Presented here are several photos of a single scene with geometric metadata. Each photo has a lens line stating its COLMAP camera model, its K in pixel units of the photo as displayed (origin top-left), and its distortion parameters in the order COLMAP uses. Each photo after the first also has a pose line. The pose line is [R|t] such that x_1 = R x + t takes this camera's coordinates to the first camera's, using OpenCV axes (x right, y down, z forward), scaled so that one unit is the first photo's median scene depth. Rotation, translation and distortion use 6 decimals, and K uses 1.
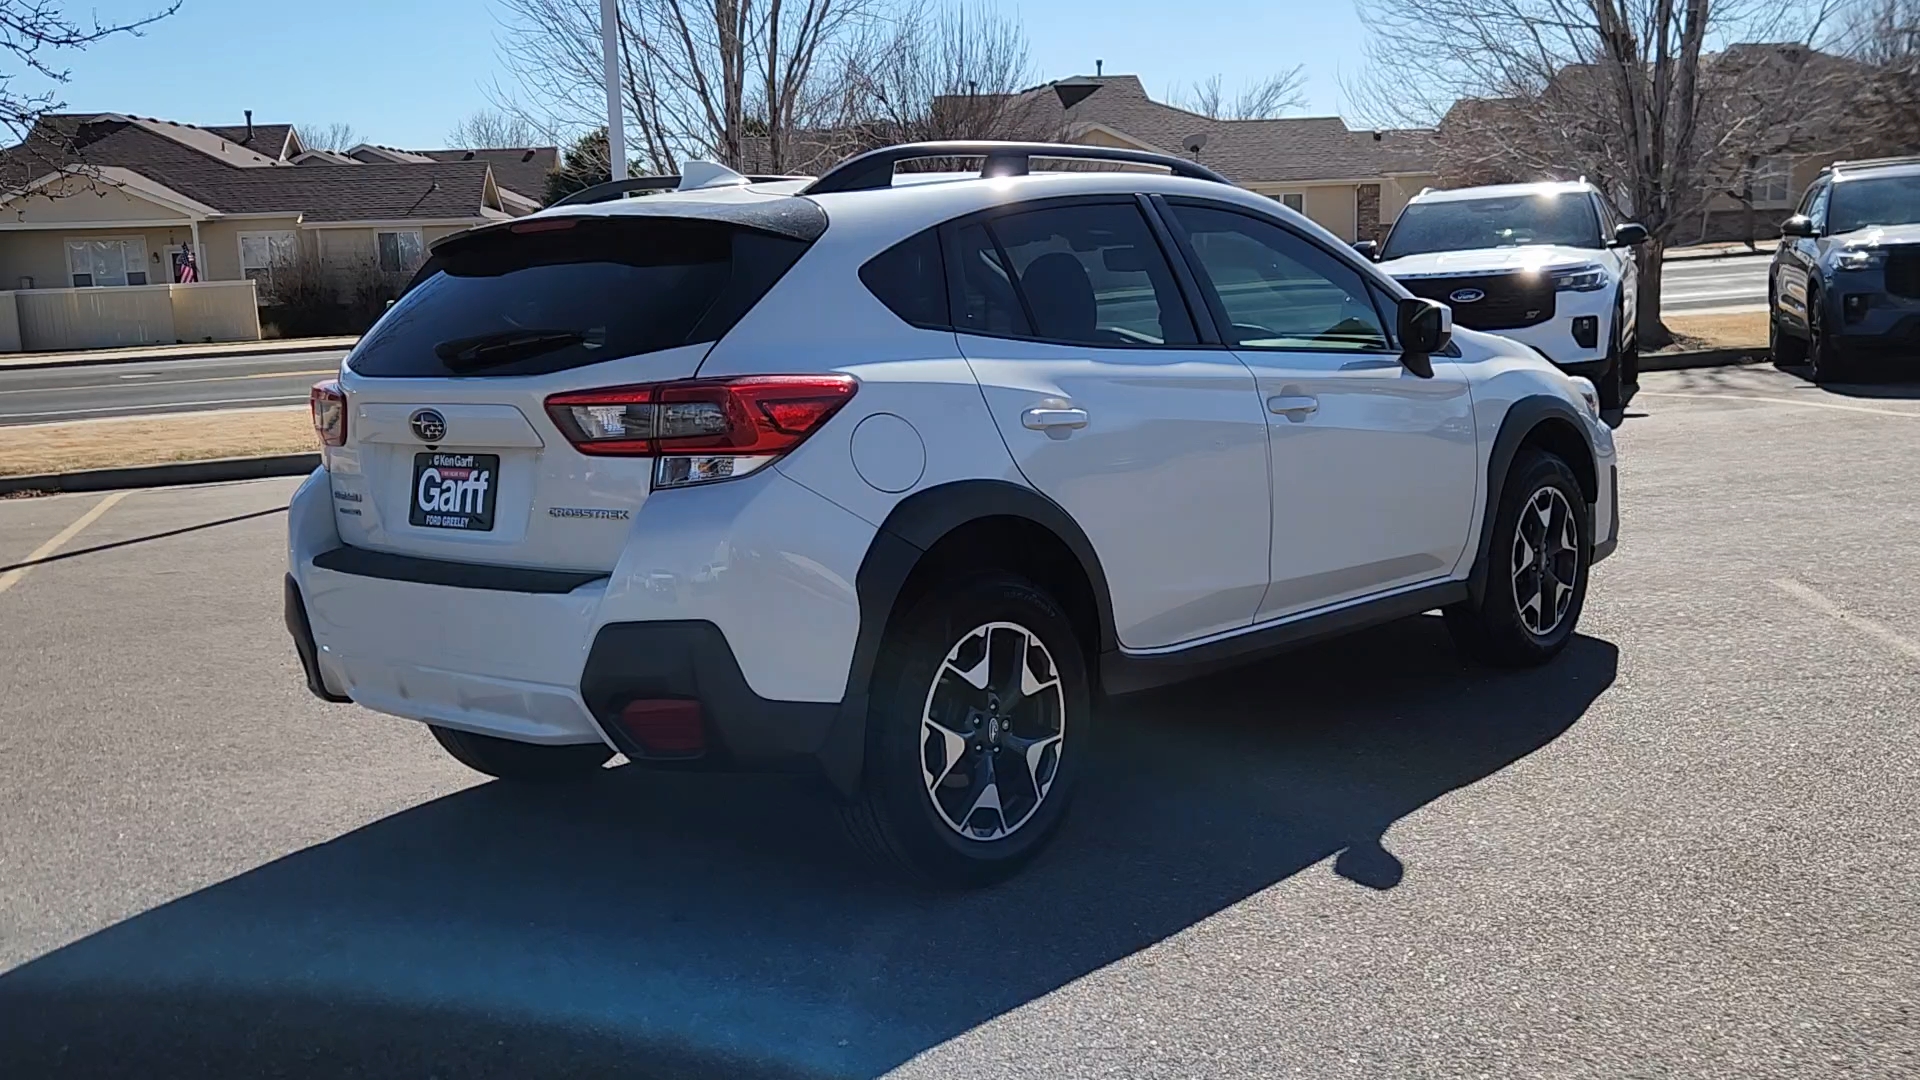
lens RADIAL K [[1852.6, 0, 943.6], [0, 1852.6, 554.7], [0, 0, 1]] dist [0.038227, -0.033854]
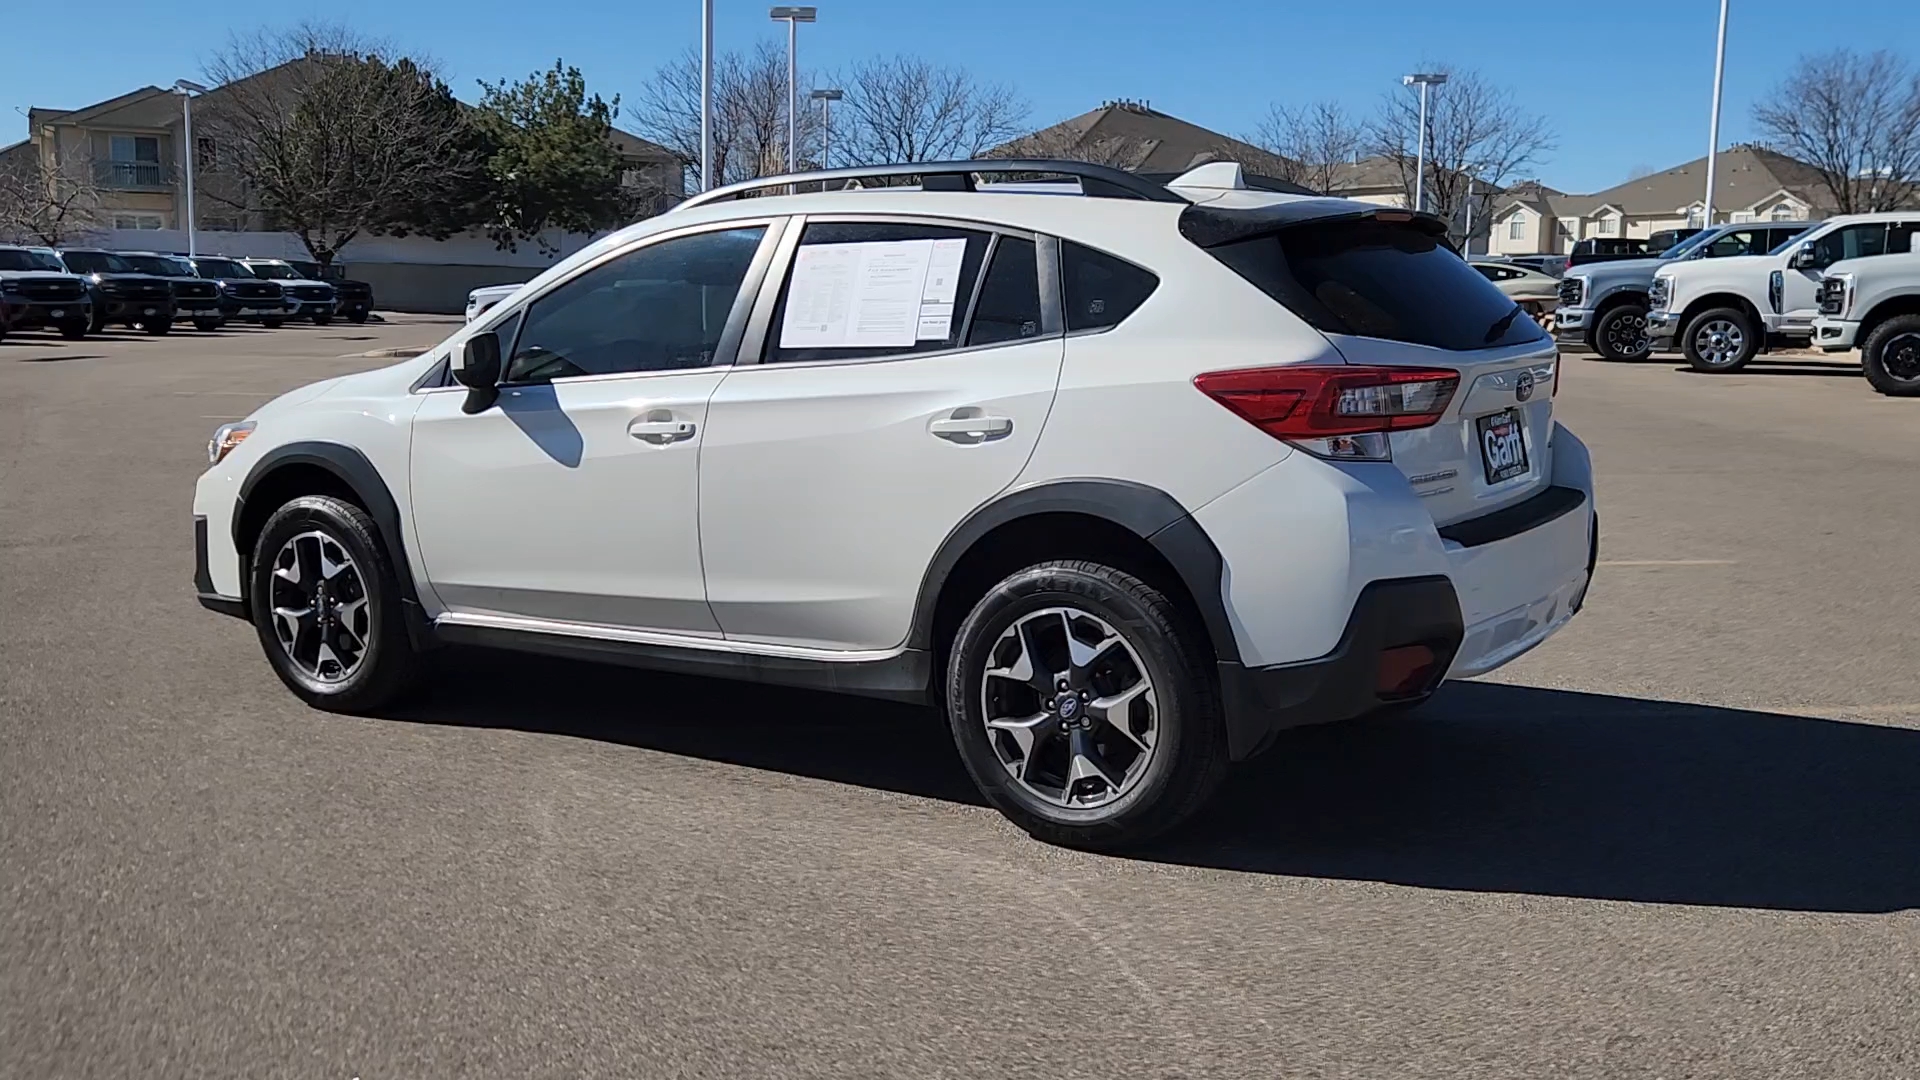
lens RADIAL K [[1852.6, 0, 943.6], [0, 1852.6, 554.7], [0, 0, 1]] dist [0.038227, -0.033854]
pose [[-0.144269, -0.101351, 0.984334, -1.301880], [0.159785, 0.979301, 0.124252, -0.160424], [-0.976553, 0.175208, -0.125088, 1.443709]]
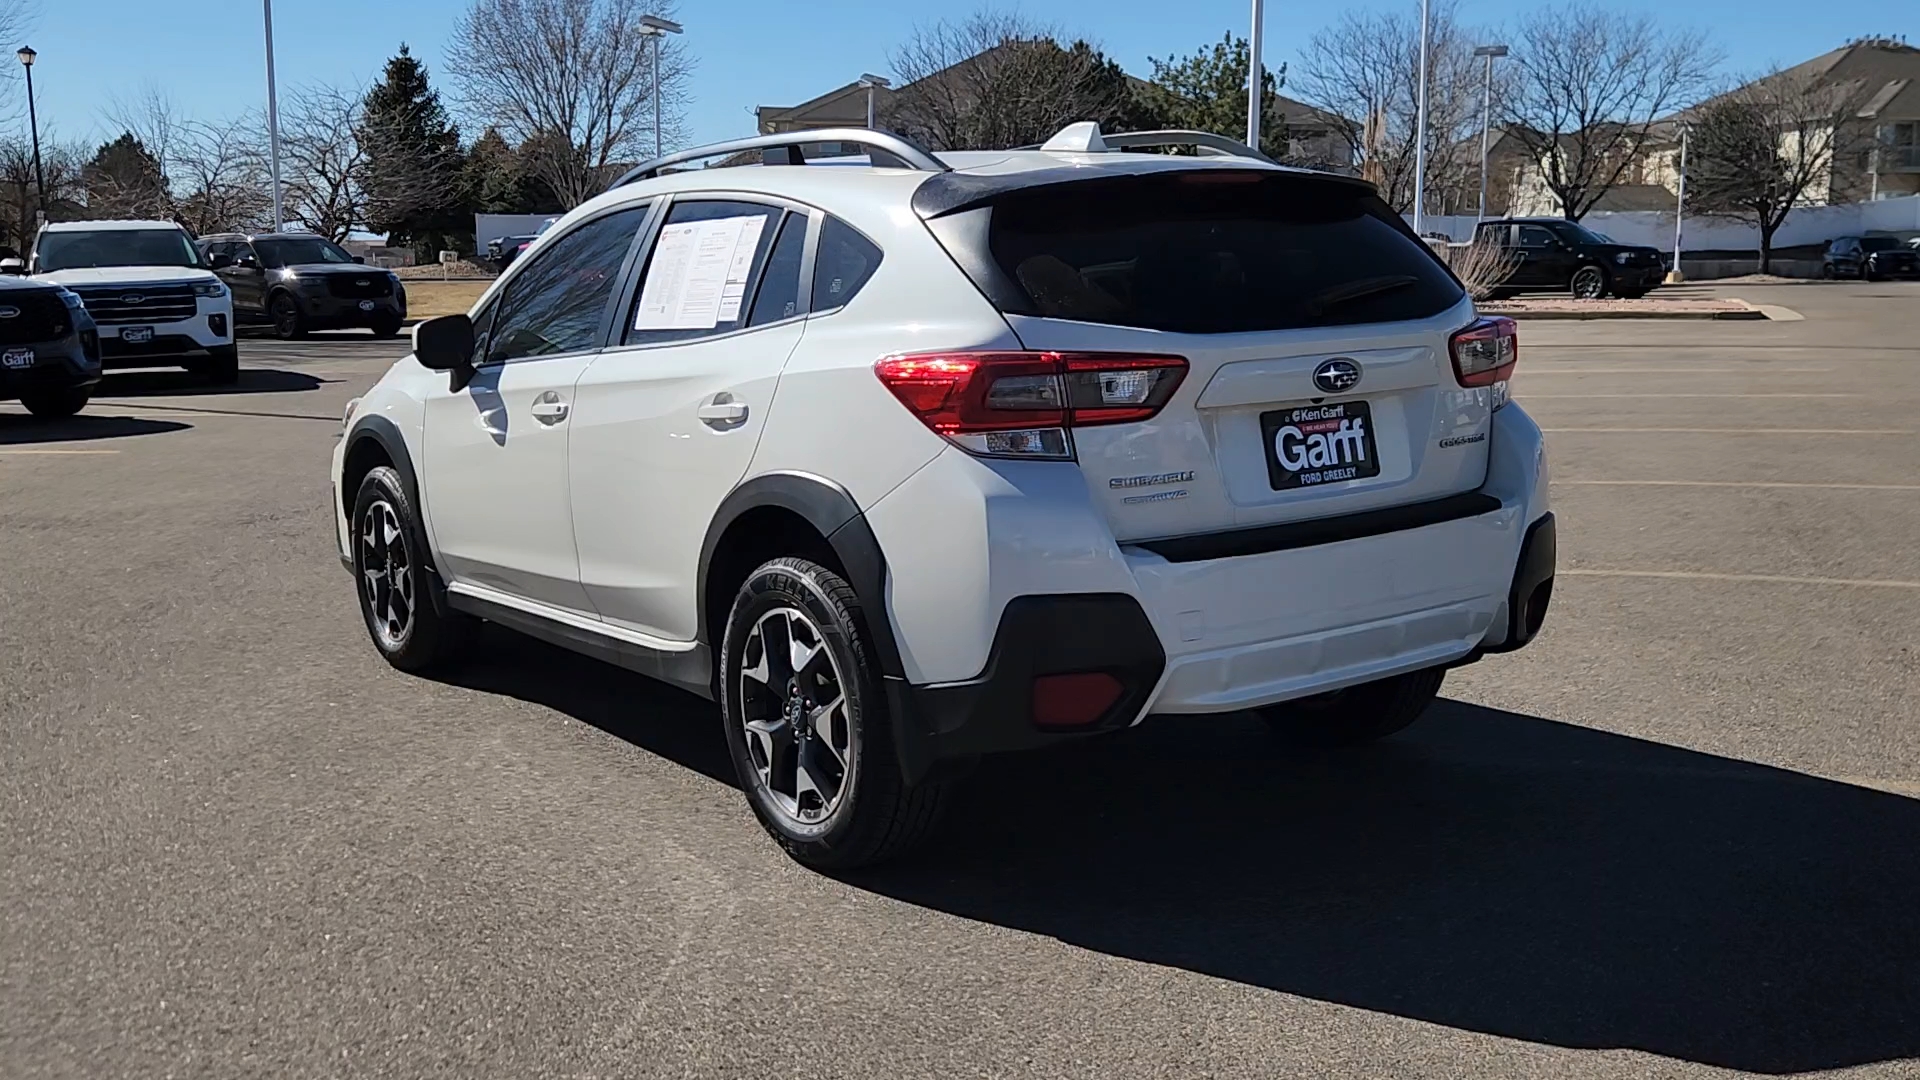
lens RADIAL K [[1852.6, 0, 943.6], [0, 1852.6, 554.7], [0, 0, 1]] dist [0.038227, -0.033854]
pose [[0.224271, -0.114587, 0.967767, -1.213148], [0.158559, 0.984121, 0.079778, -0.083640], [-0.961541, 0.135556, 0.238879, 0.936885]]
